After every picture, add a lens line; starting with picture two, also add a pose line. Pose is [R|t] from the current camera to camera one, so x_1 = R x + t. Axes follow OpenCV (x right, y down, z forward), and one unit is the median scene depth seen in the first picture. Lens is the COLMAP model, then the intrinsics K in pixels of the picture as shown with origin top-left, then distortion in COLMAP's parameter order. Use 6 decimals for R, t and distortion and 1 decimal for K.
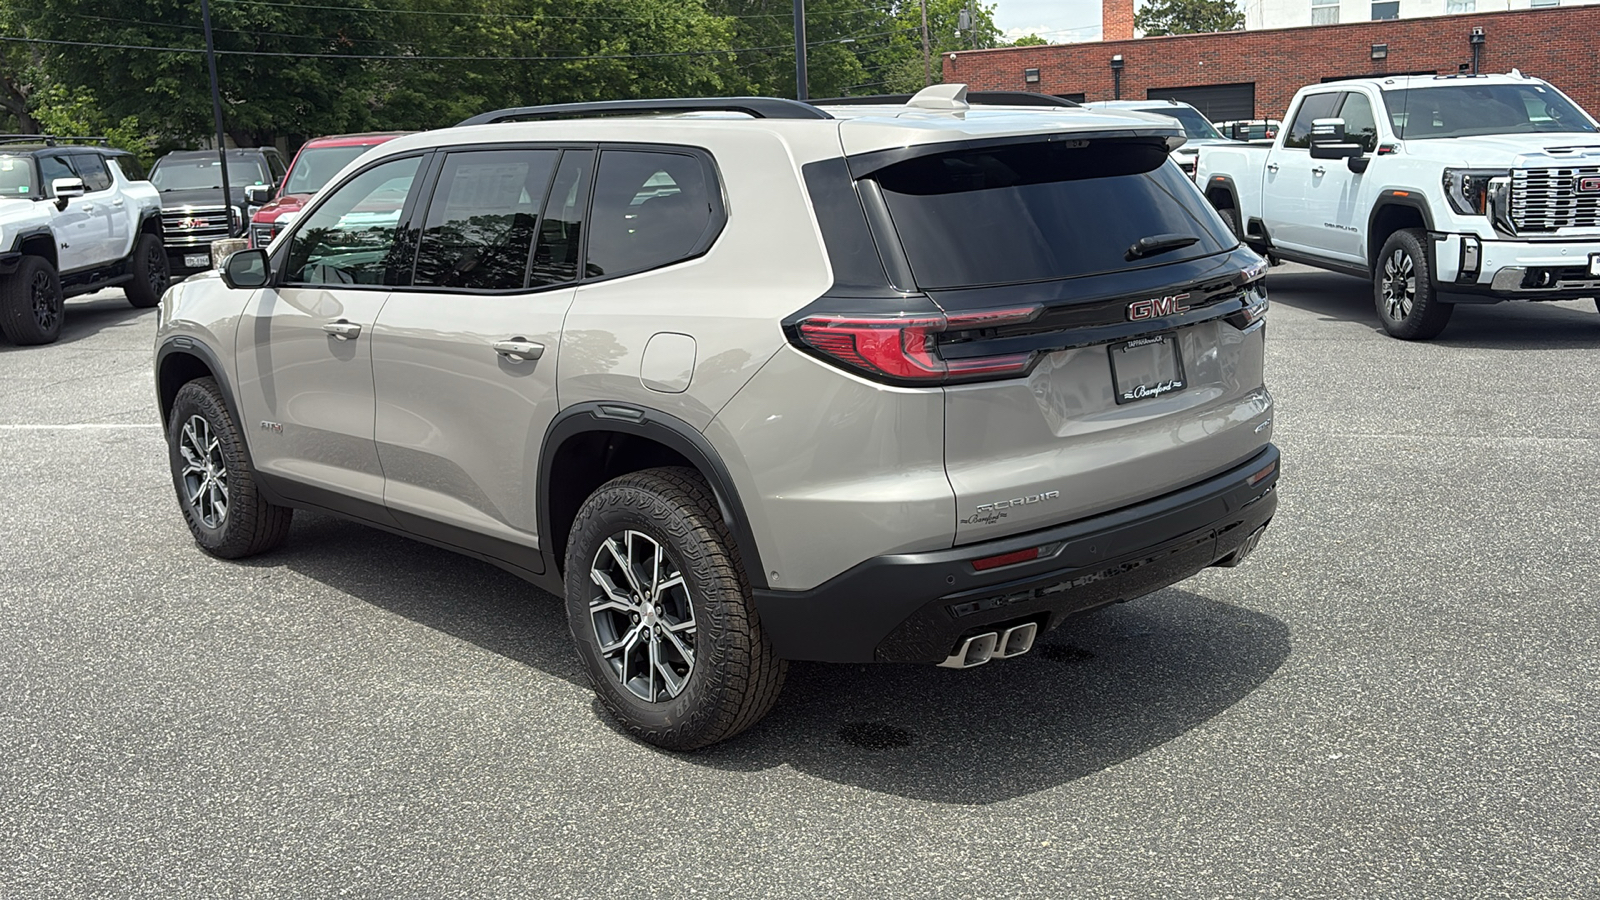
lens RADIAL K [[1495.0, 0, 758.4], [0, 1495.0, 433.7], [0, 0, 1]] dist [0.105364, -0.231302]
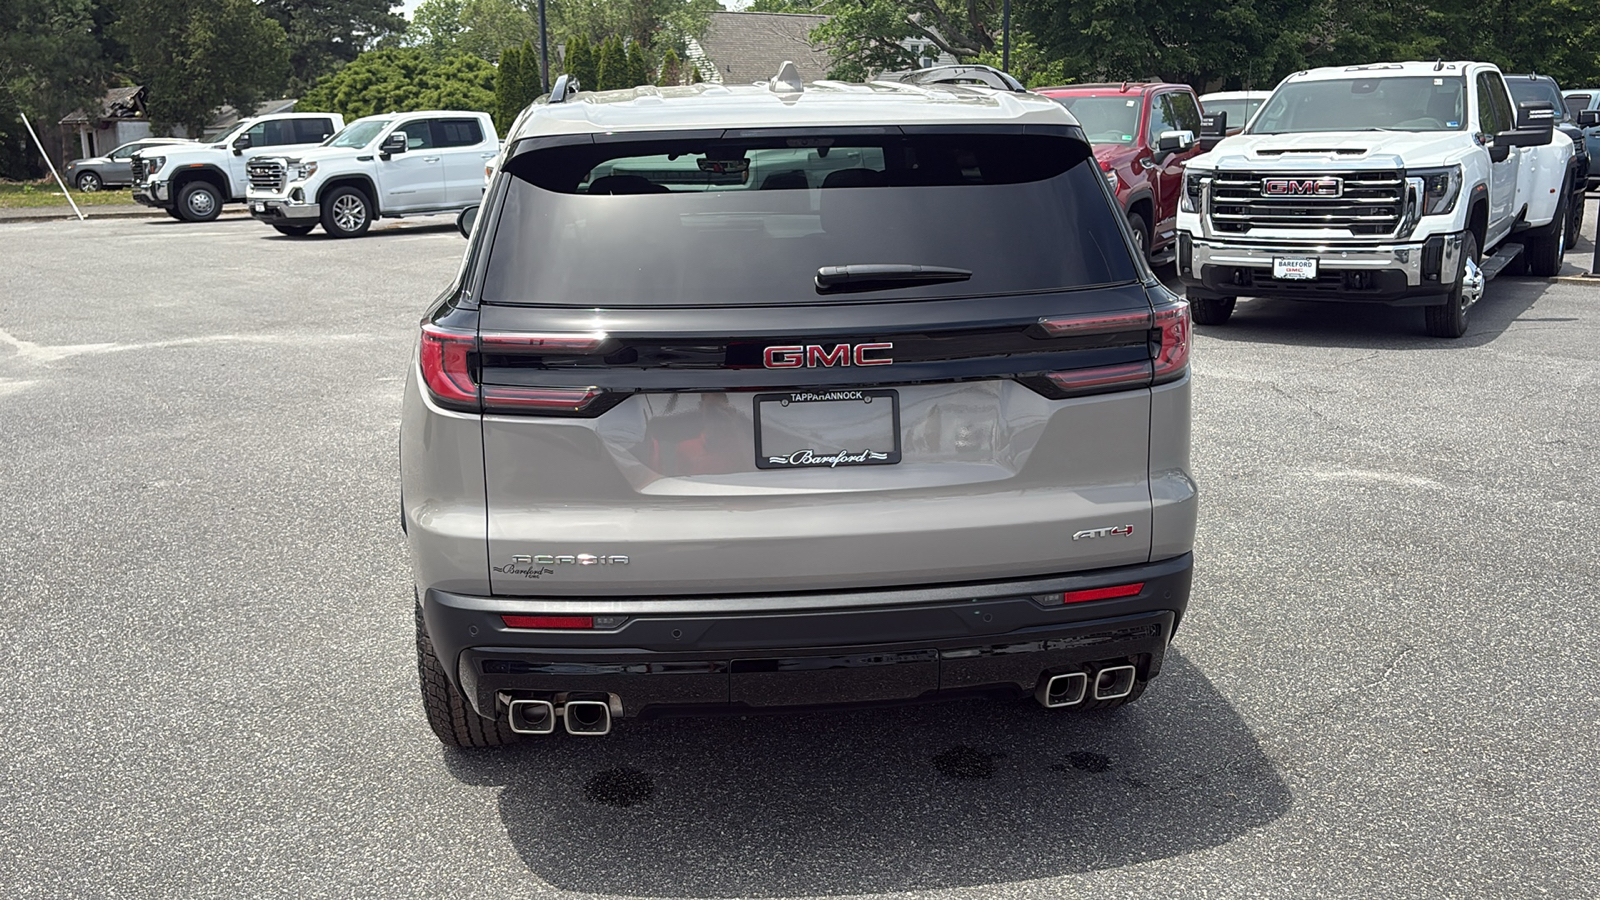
lens RADIAL K [[1510.7, 0, 800.0], [0, 1510.7, 450.0], [0, 0, 1]] dist [0.007024, 0.024171]
pose [[0.801175, 0.156508, -0.577602, 0.694507], [-0.128658, 0.987673, 0.089164, -0.100020], [0.584436, 0.002877, 0.811435, 0.341267]]
